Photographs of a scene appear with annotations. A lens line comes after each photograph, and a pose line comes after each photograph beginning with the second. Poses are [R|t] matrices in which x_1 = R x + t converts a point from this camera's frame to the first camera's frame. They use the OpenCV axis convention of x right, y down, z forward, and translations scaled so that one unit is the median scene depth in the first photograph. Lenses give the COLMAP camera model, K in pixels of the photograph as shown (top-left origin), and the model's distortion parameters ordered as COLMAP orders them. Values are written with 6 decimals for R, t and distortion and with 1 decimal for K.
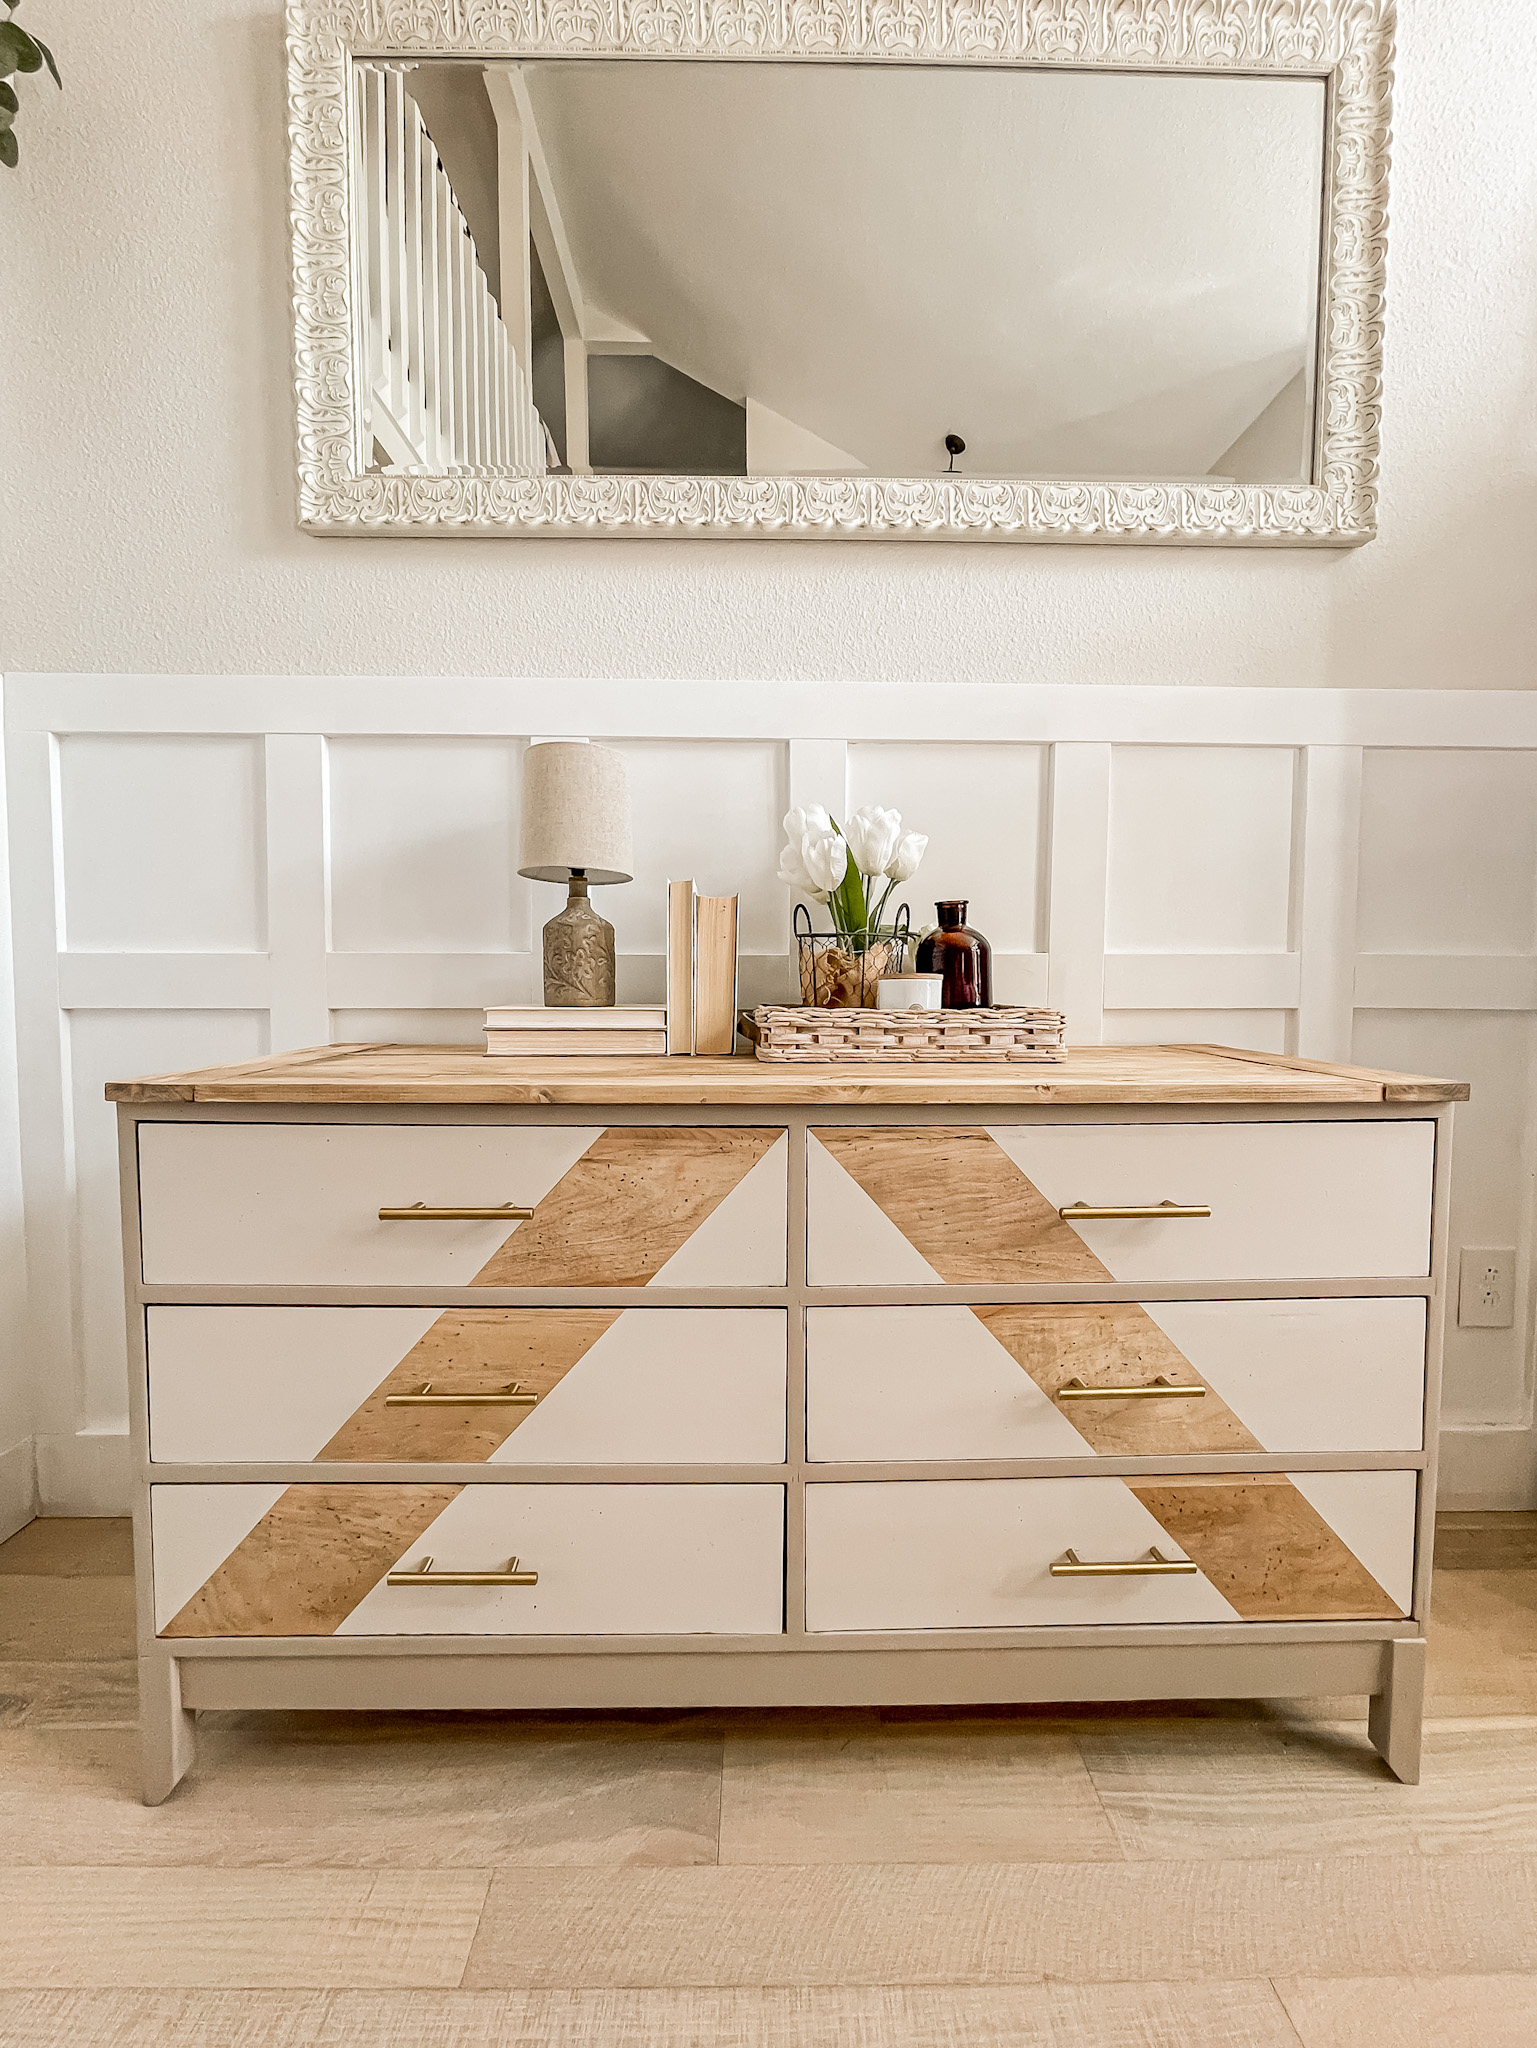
lens RADIAL K [[841.3, 0, 768.5], [0, 841.3, 1024.0], [0, 0, 1]] dist [0.000694, 0.000017]
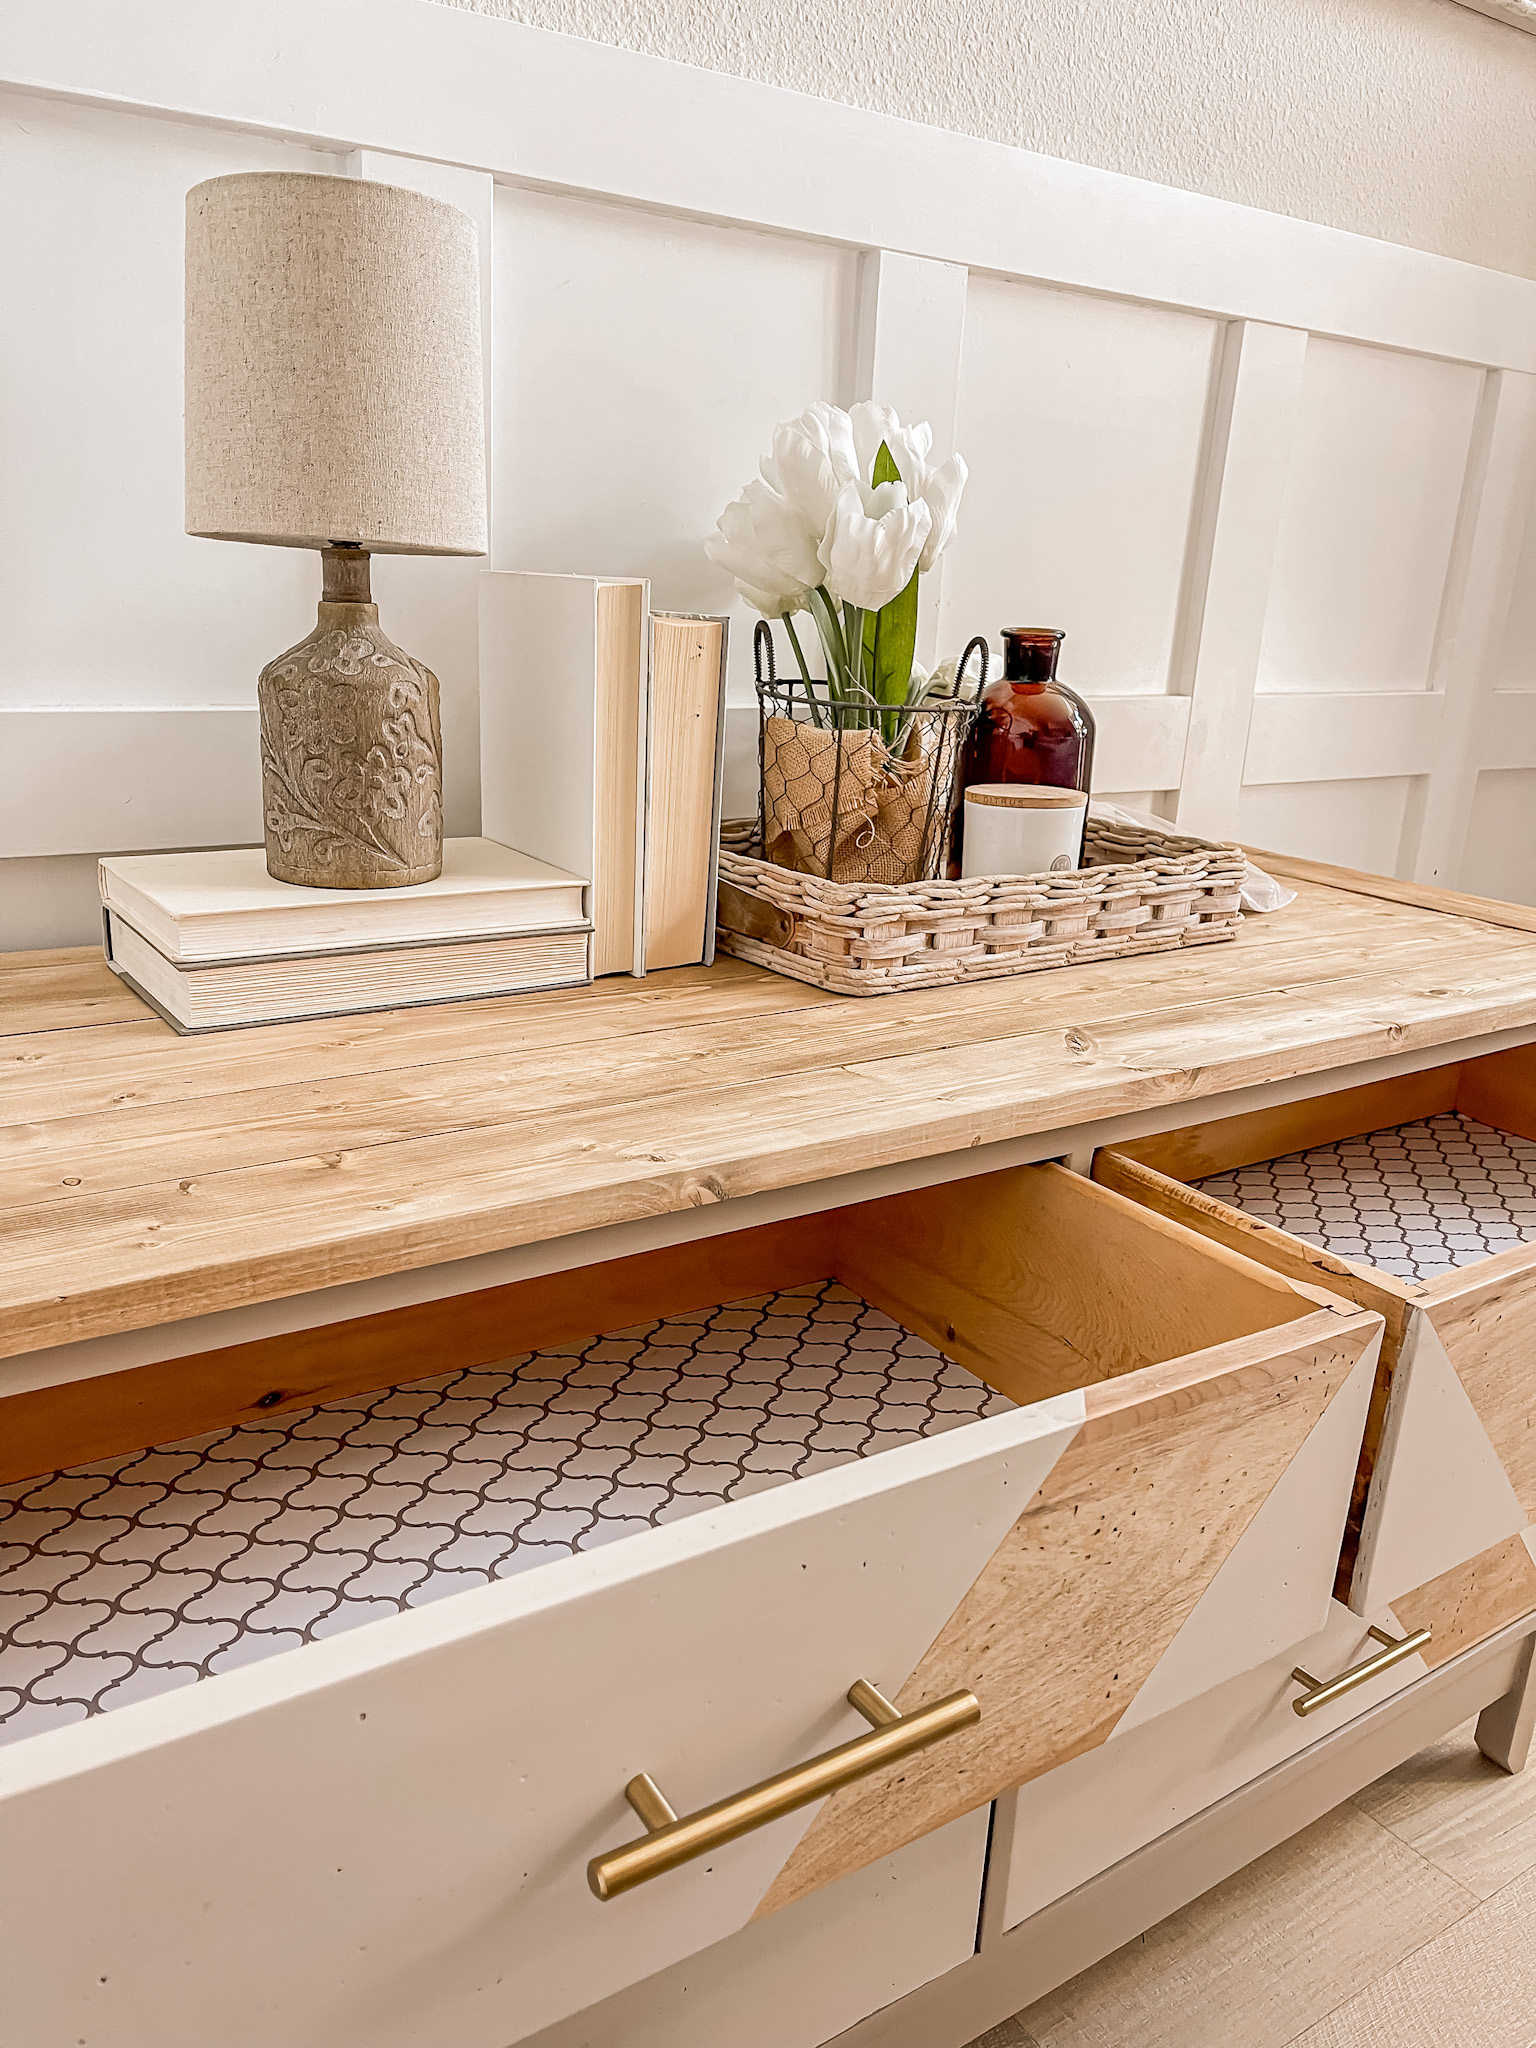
lens RADIAL K [[1556.9, 0, 758.4], [0, 1556.9, 1042.1], [0, 0, 1]] dist [0.074192, -0.095941]
pose [[0.833897, -0.125786, 0.537395, -0.643720], [-0.016924, 0.967398, 0.252695, -0.187964], [-0.551661, -0.219816, 0.804581, 0.327570]]
